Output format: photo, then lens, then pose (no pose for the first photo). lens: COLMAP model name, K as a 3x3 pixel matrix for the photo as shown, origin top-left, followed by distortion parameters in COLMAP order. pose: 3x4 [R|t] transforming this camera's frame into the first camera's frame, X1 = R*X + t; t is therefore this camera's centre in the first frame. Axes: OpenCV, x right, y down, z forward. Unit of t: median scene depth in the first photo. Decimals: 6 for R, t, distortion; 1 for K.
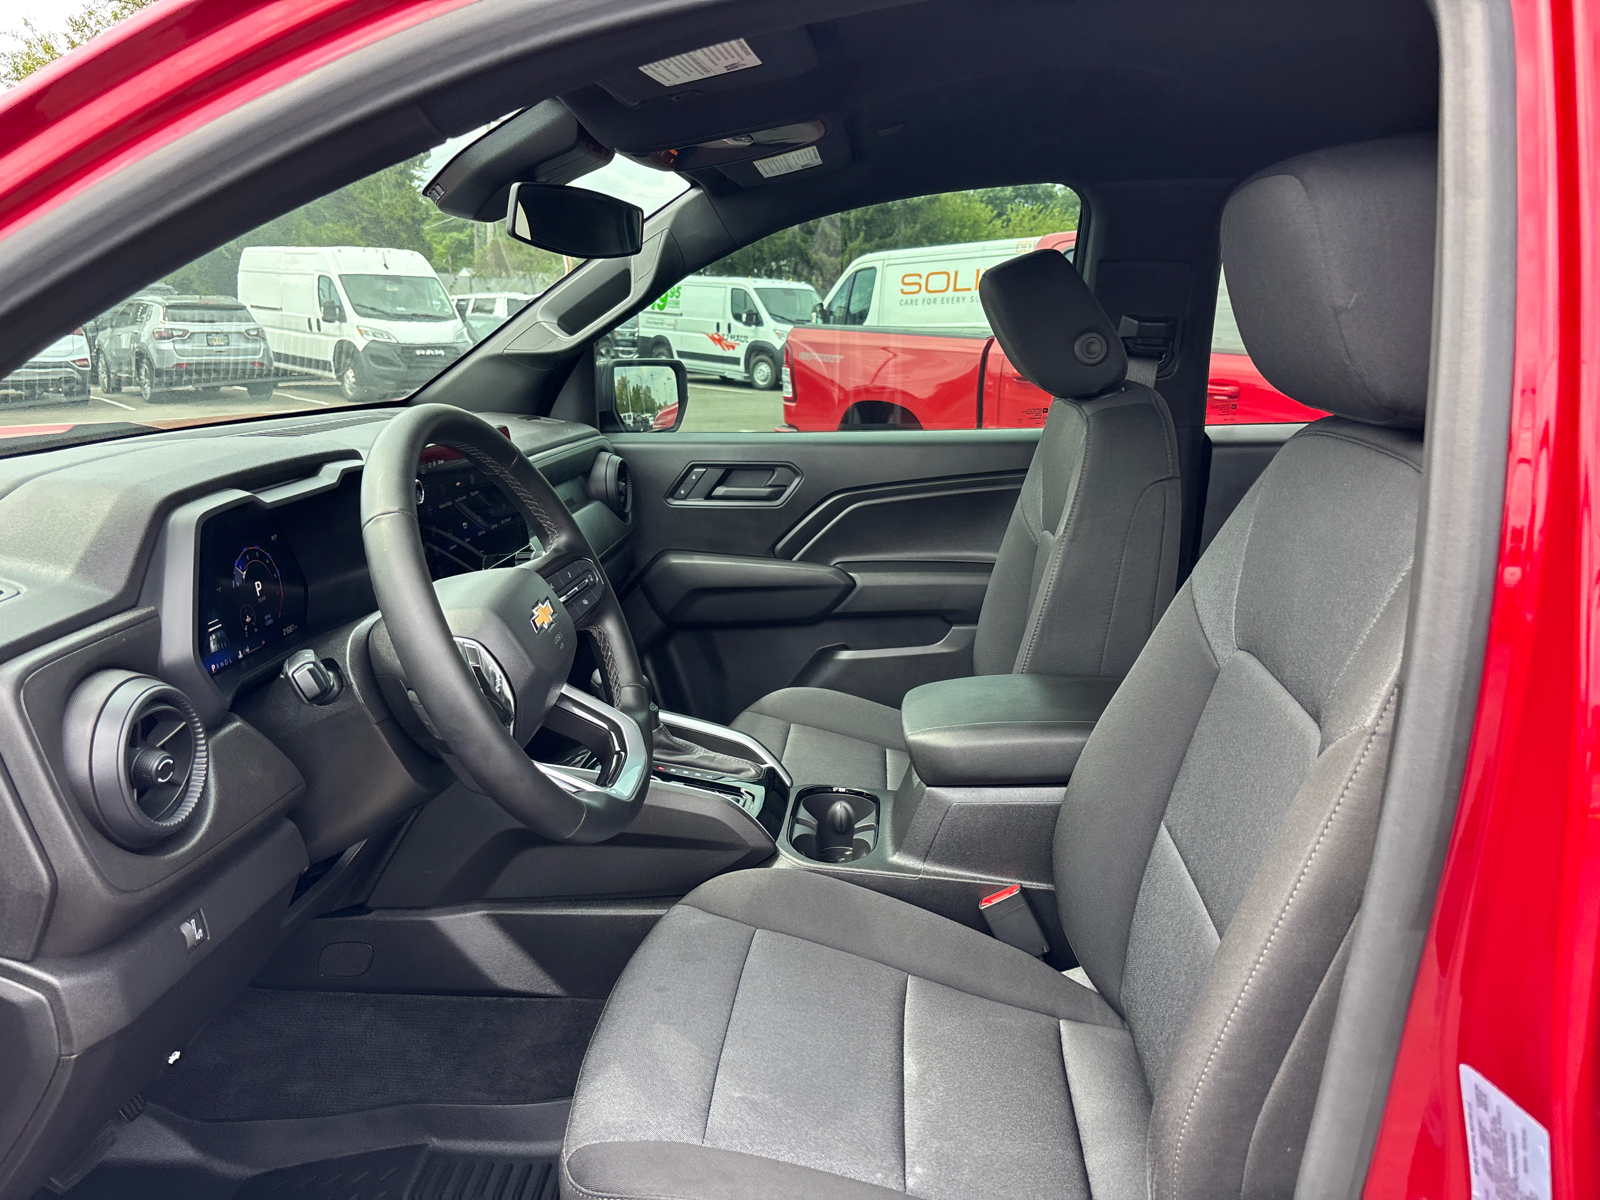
lens RADIAL K [[1257.6, 0, 768.9], [0, 1257.6, 601.5], [0, 0, 1]] dist [-0.049057, 0.131719]
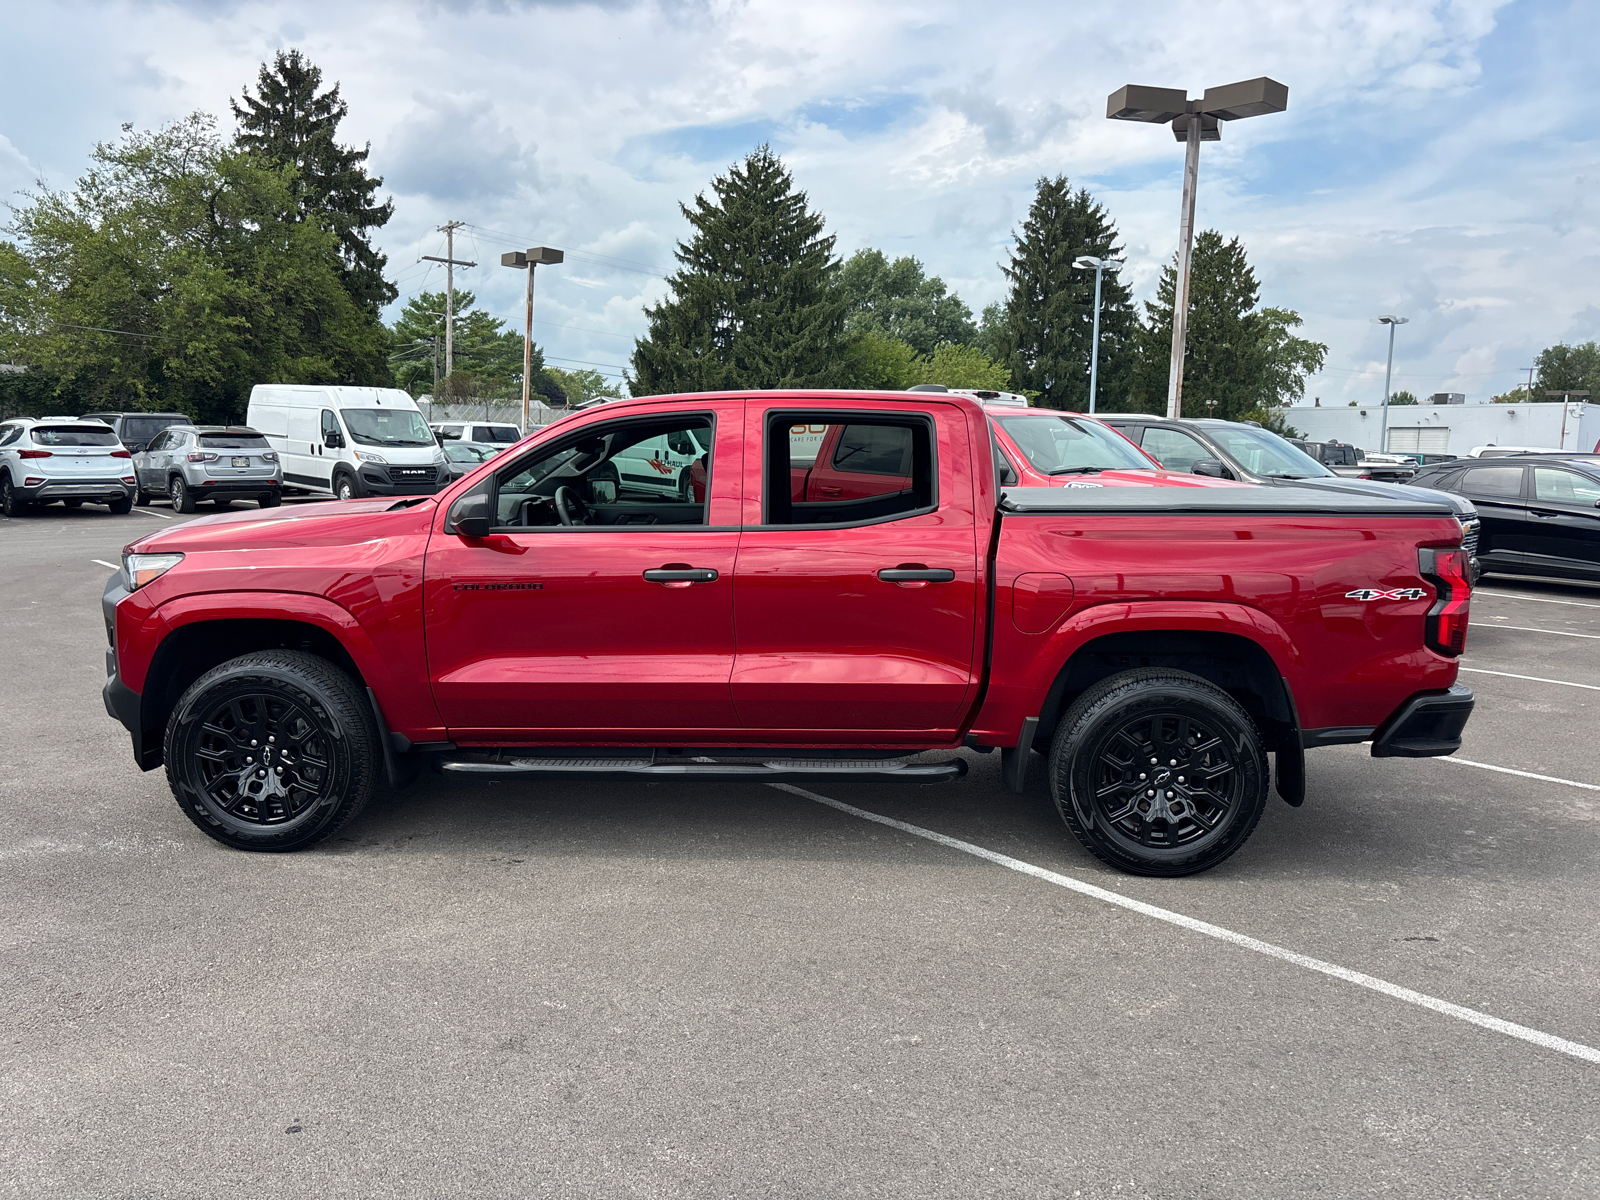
lens RADIAL K [[1219.0, 0, 800.0], [0, 1219.0, 600.0], [0, 0, 1]] dist [0.003181, -0.002950]
pose [[0.997493, -0.001153, 0.070759, 0.015255], [0.007788, 0.995583, -0.093566, 0.035008], [-0.070338, 0.093882, 0.993095, -0.179275]]
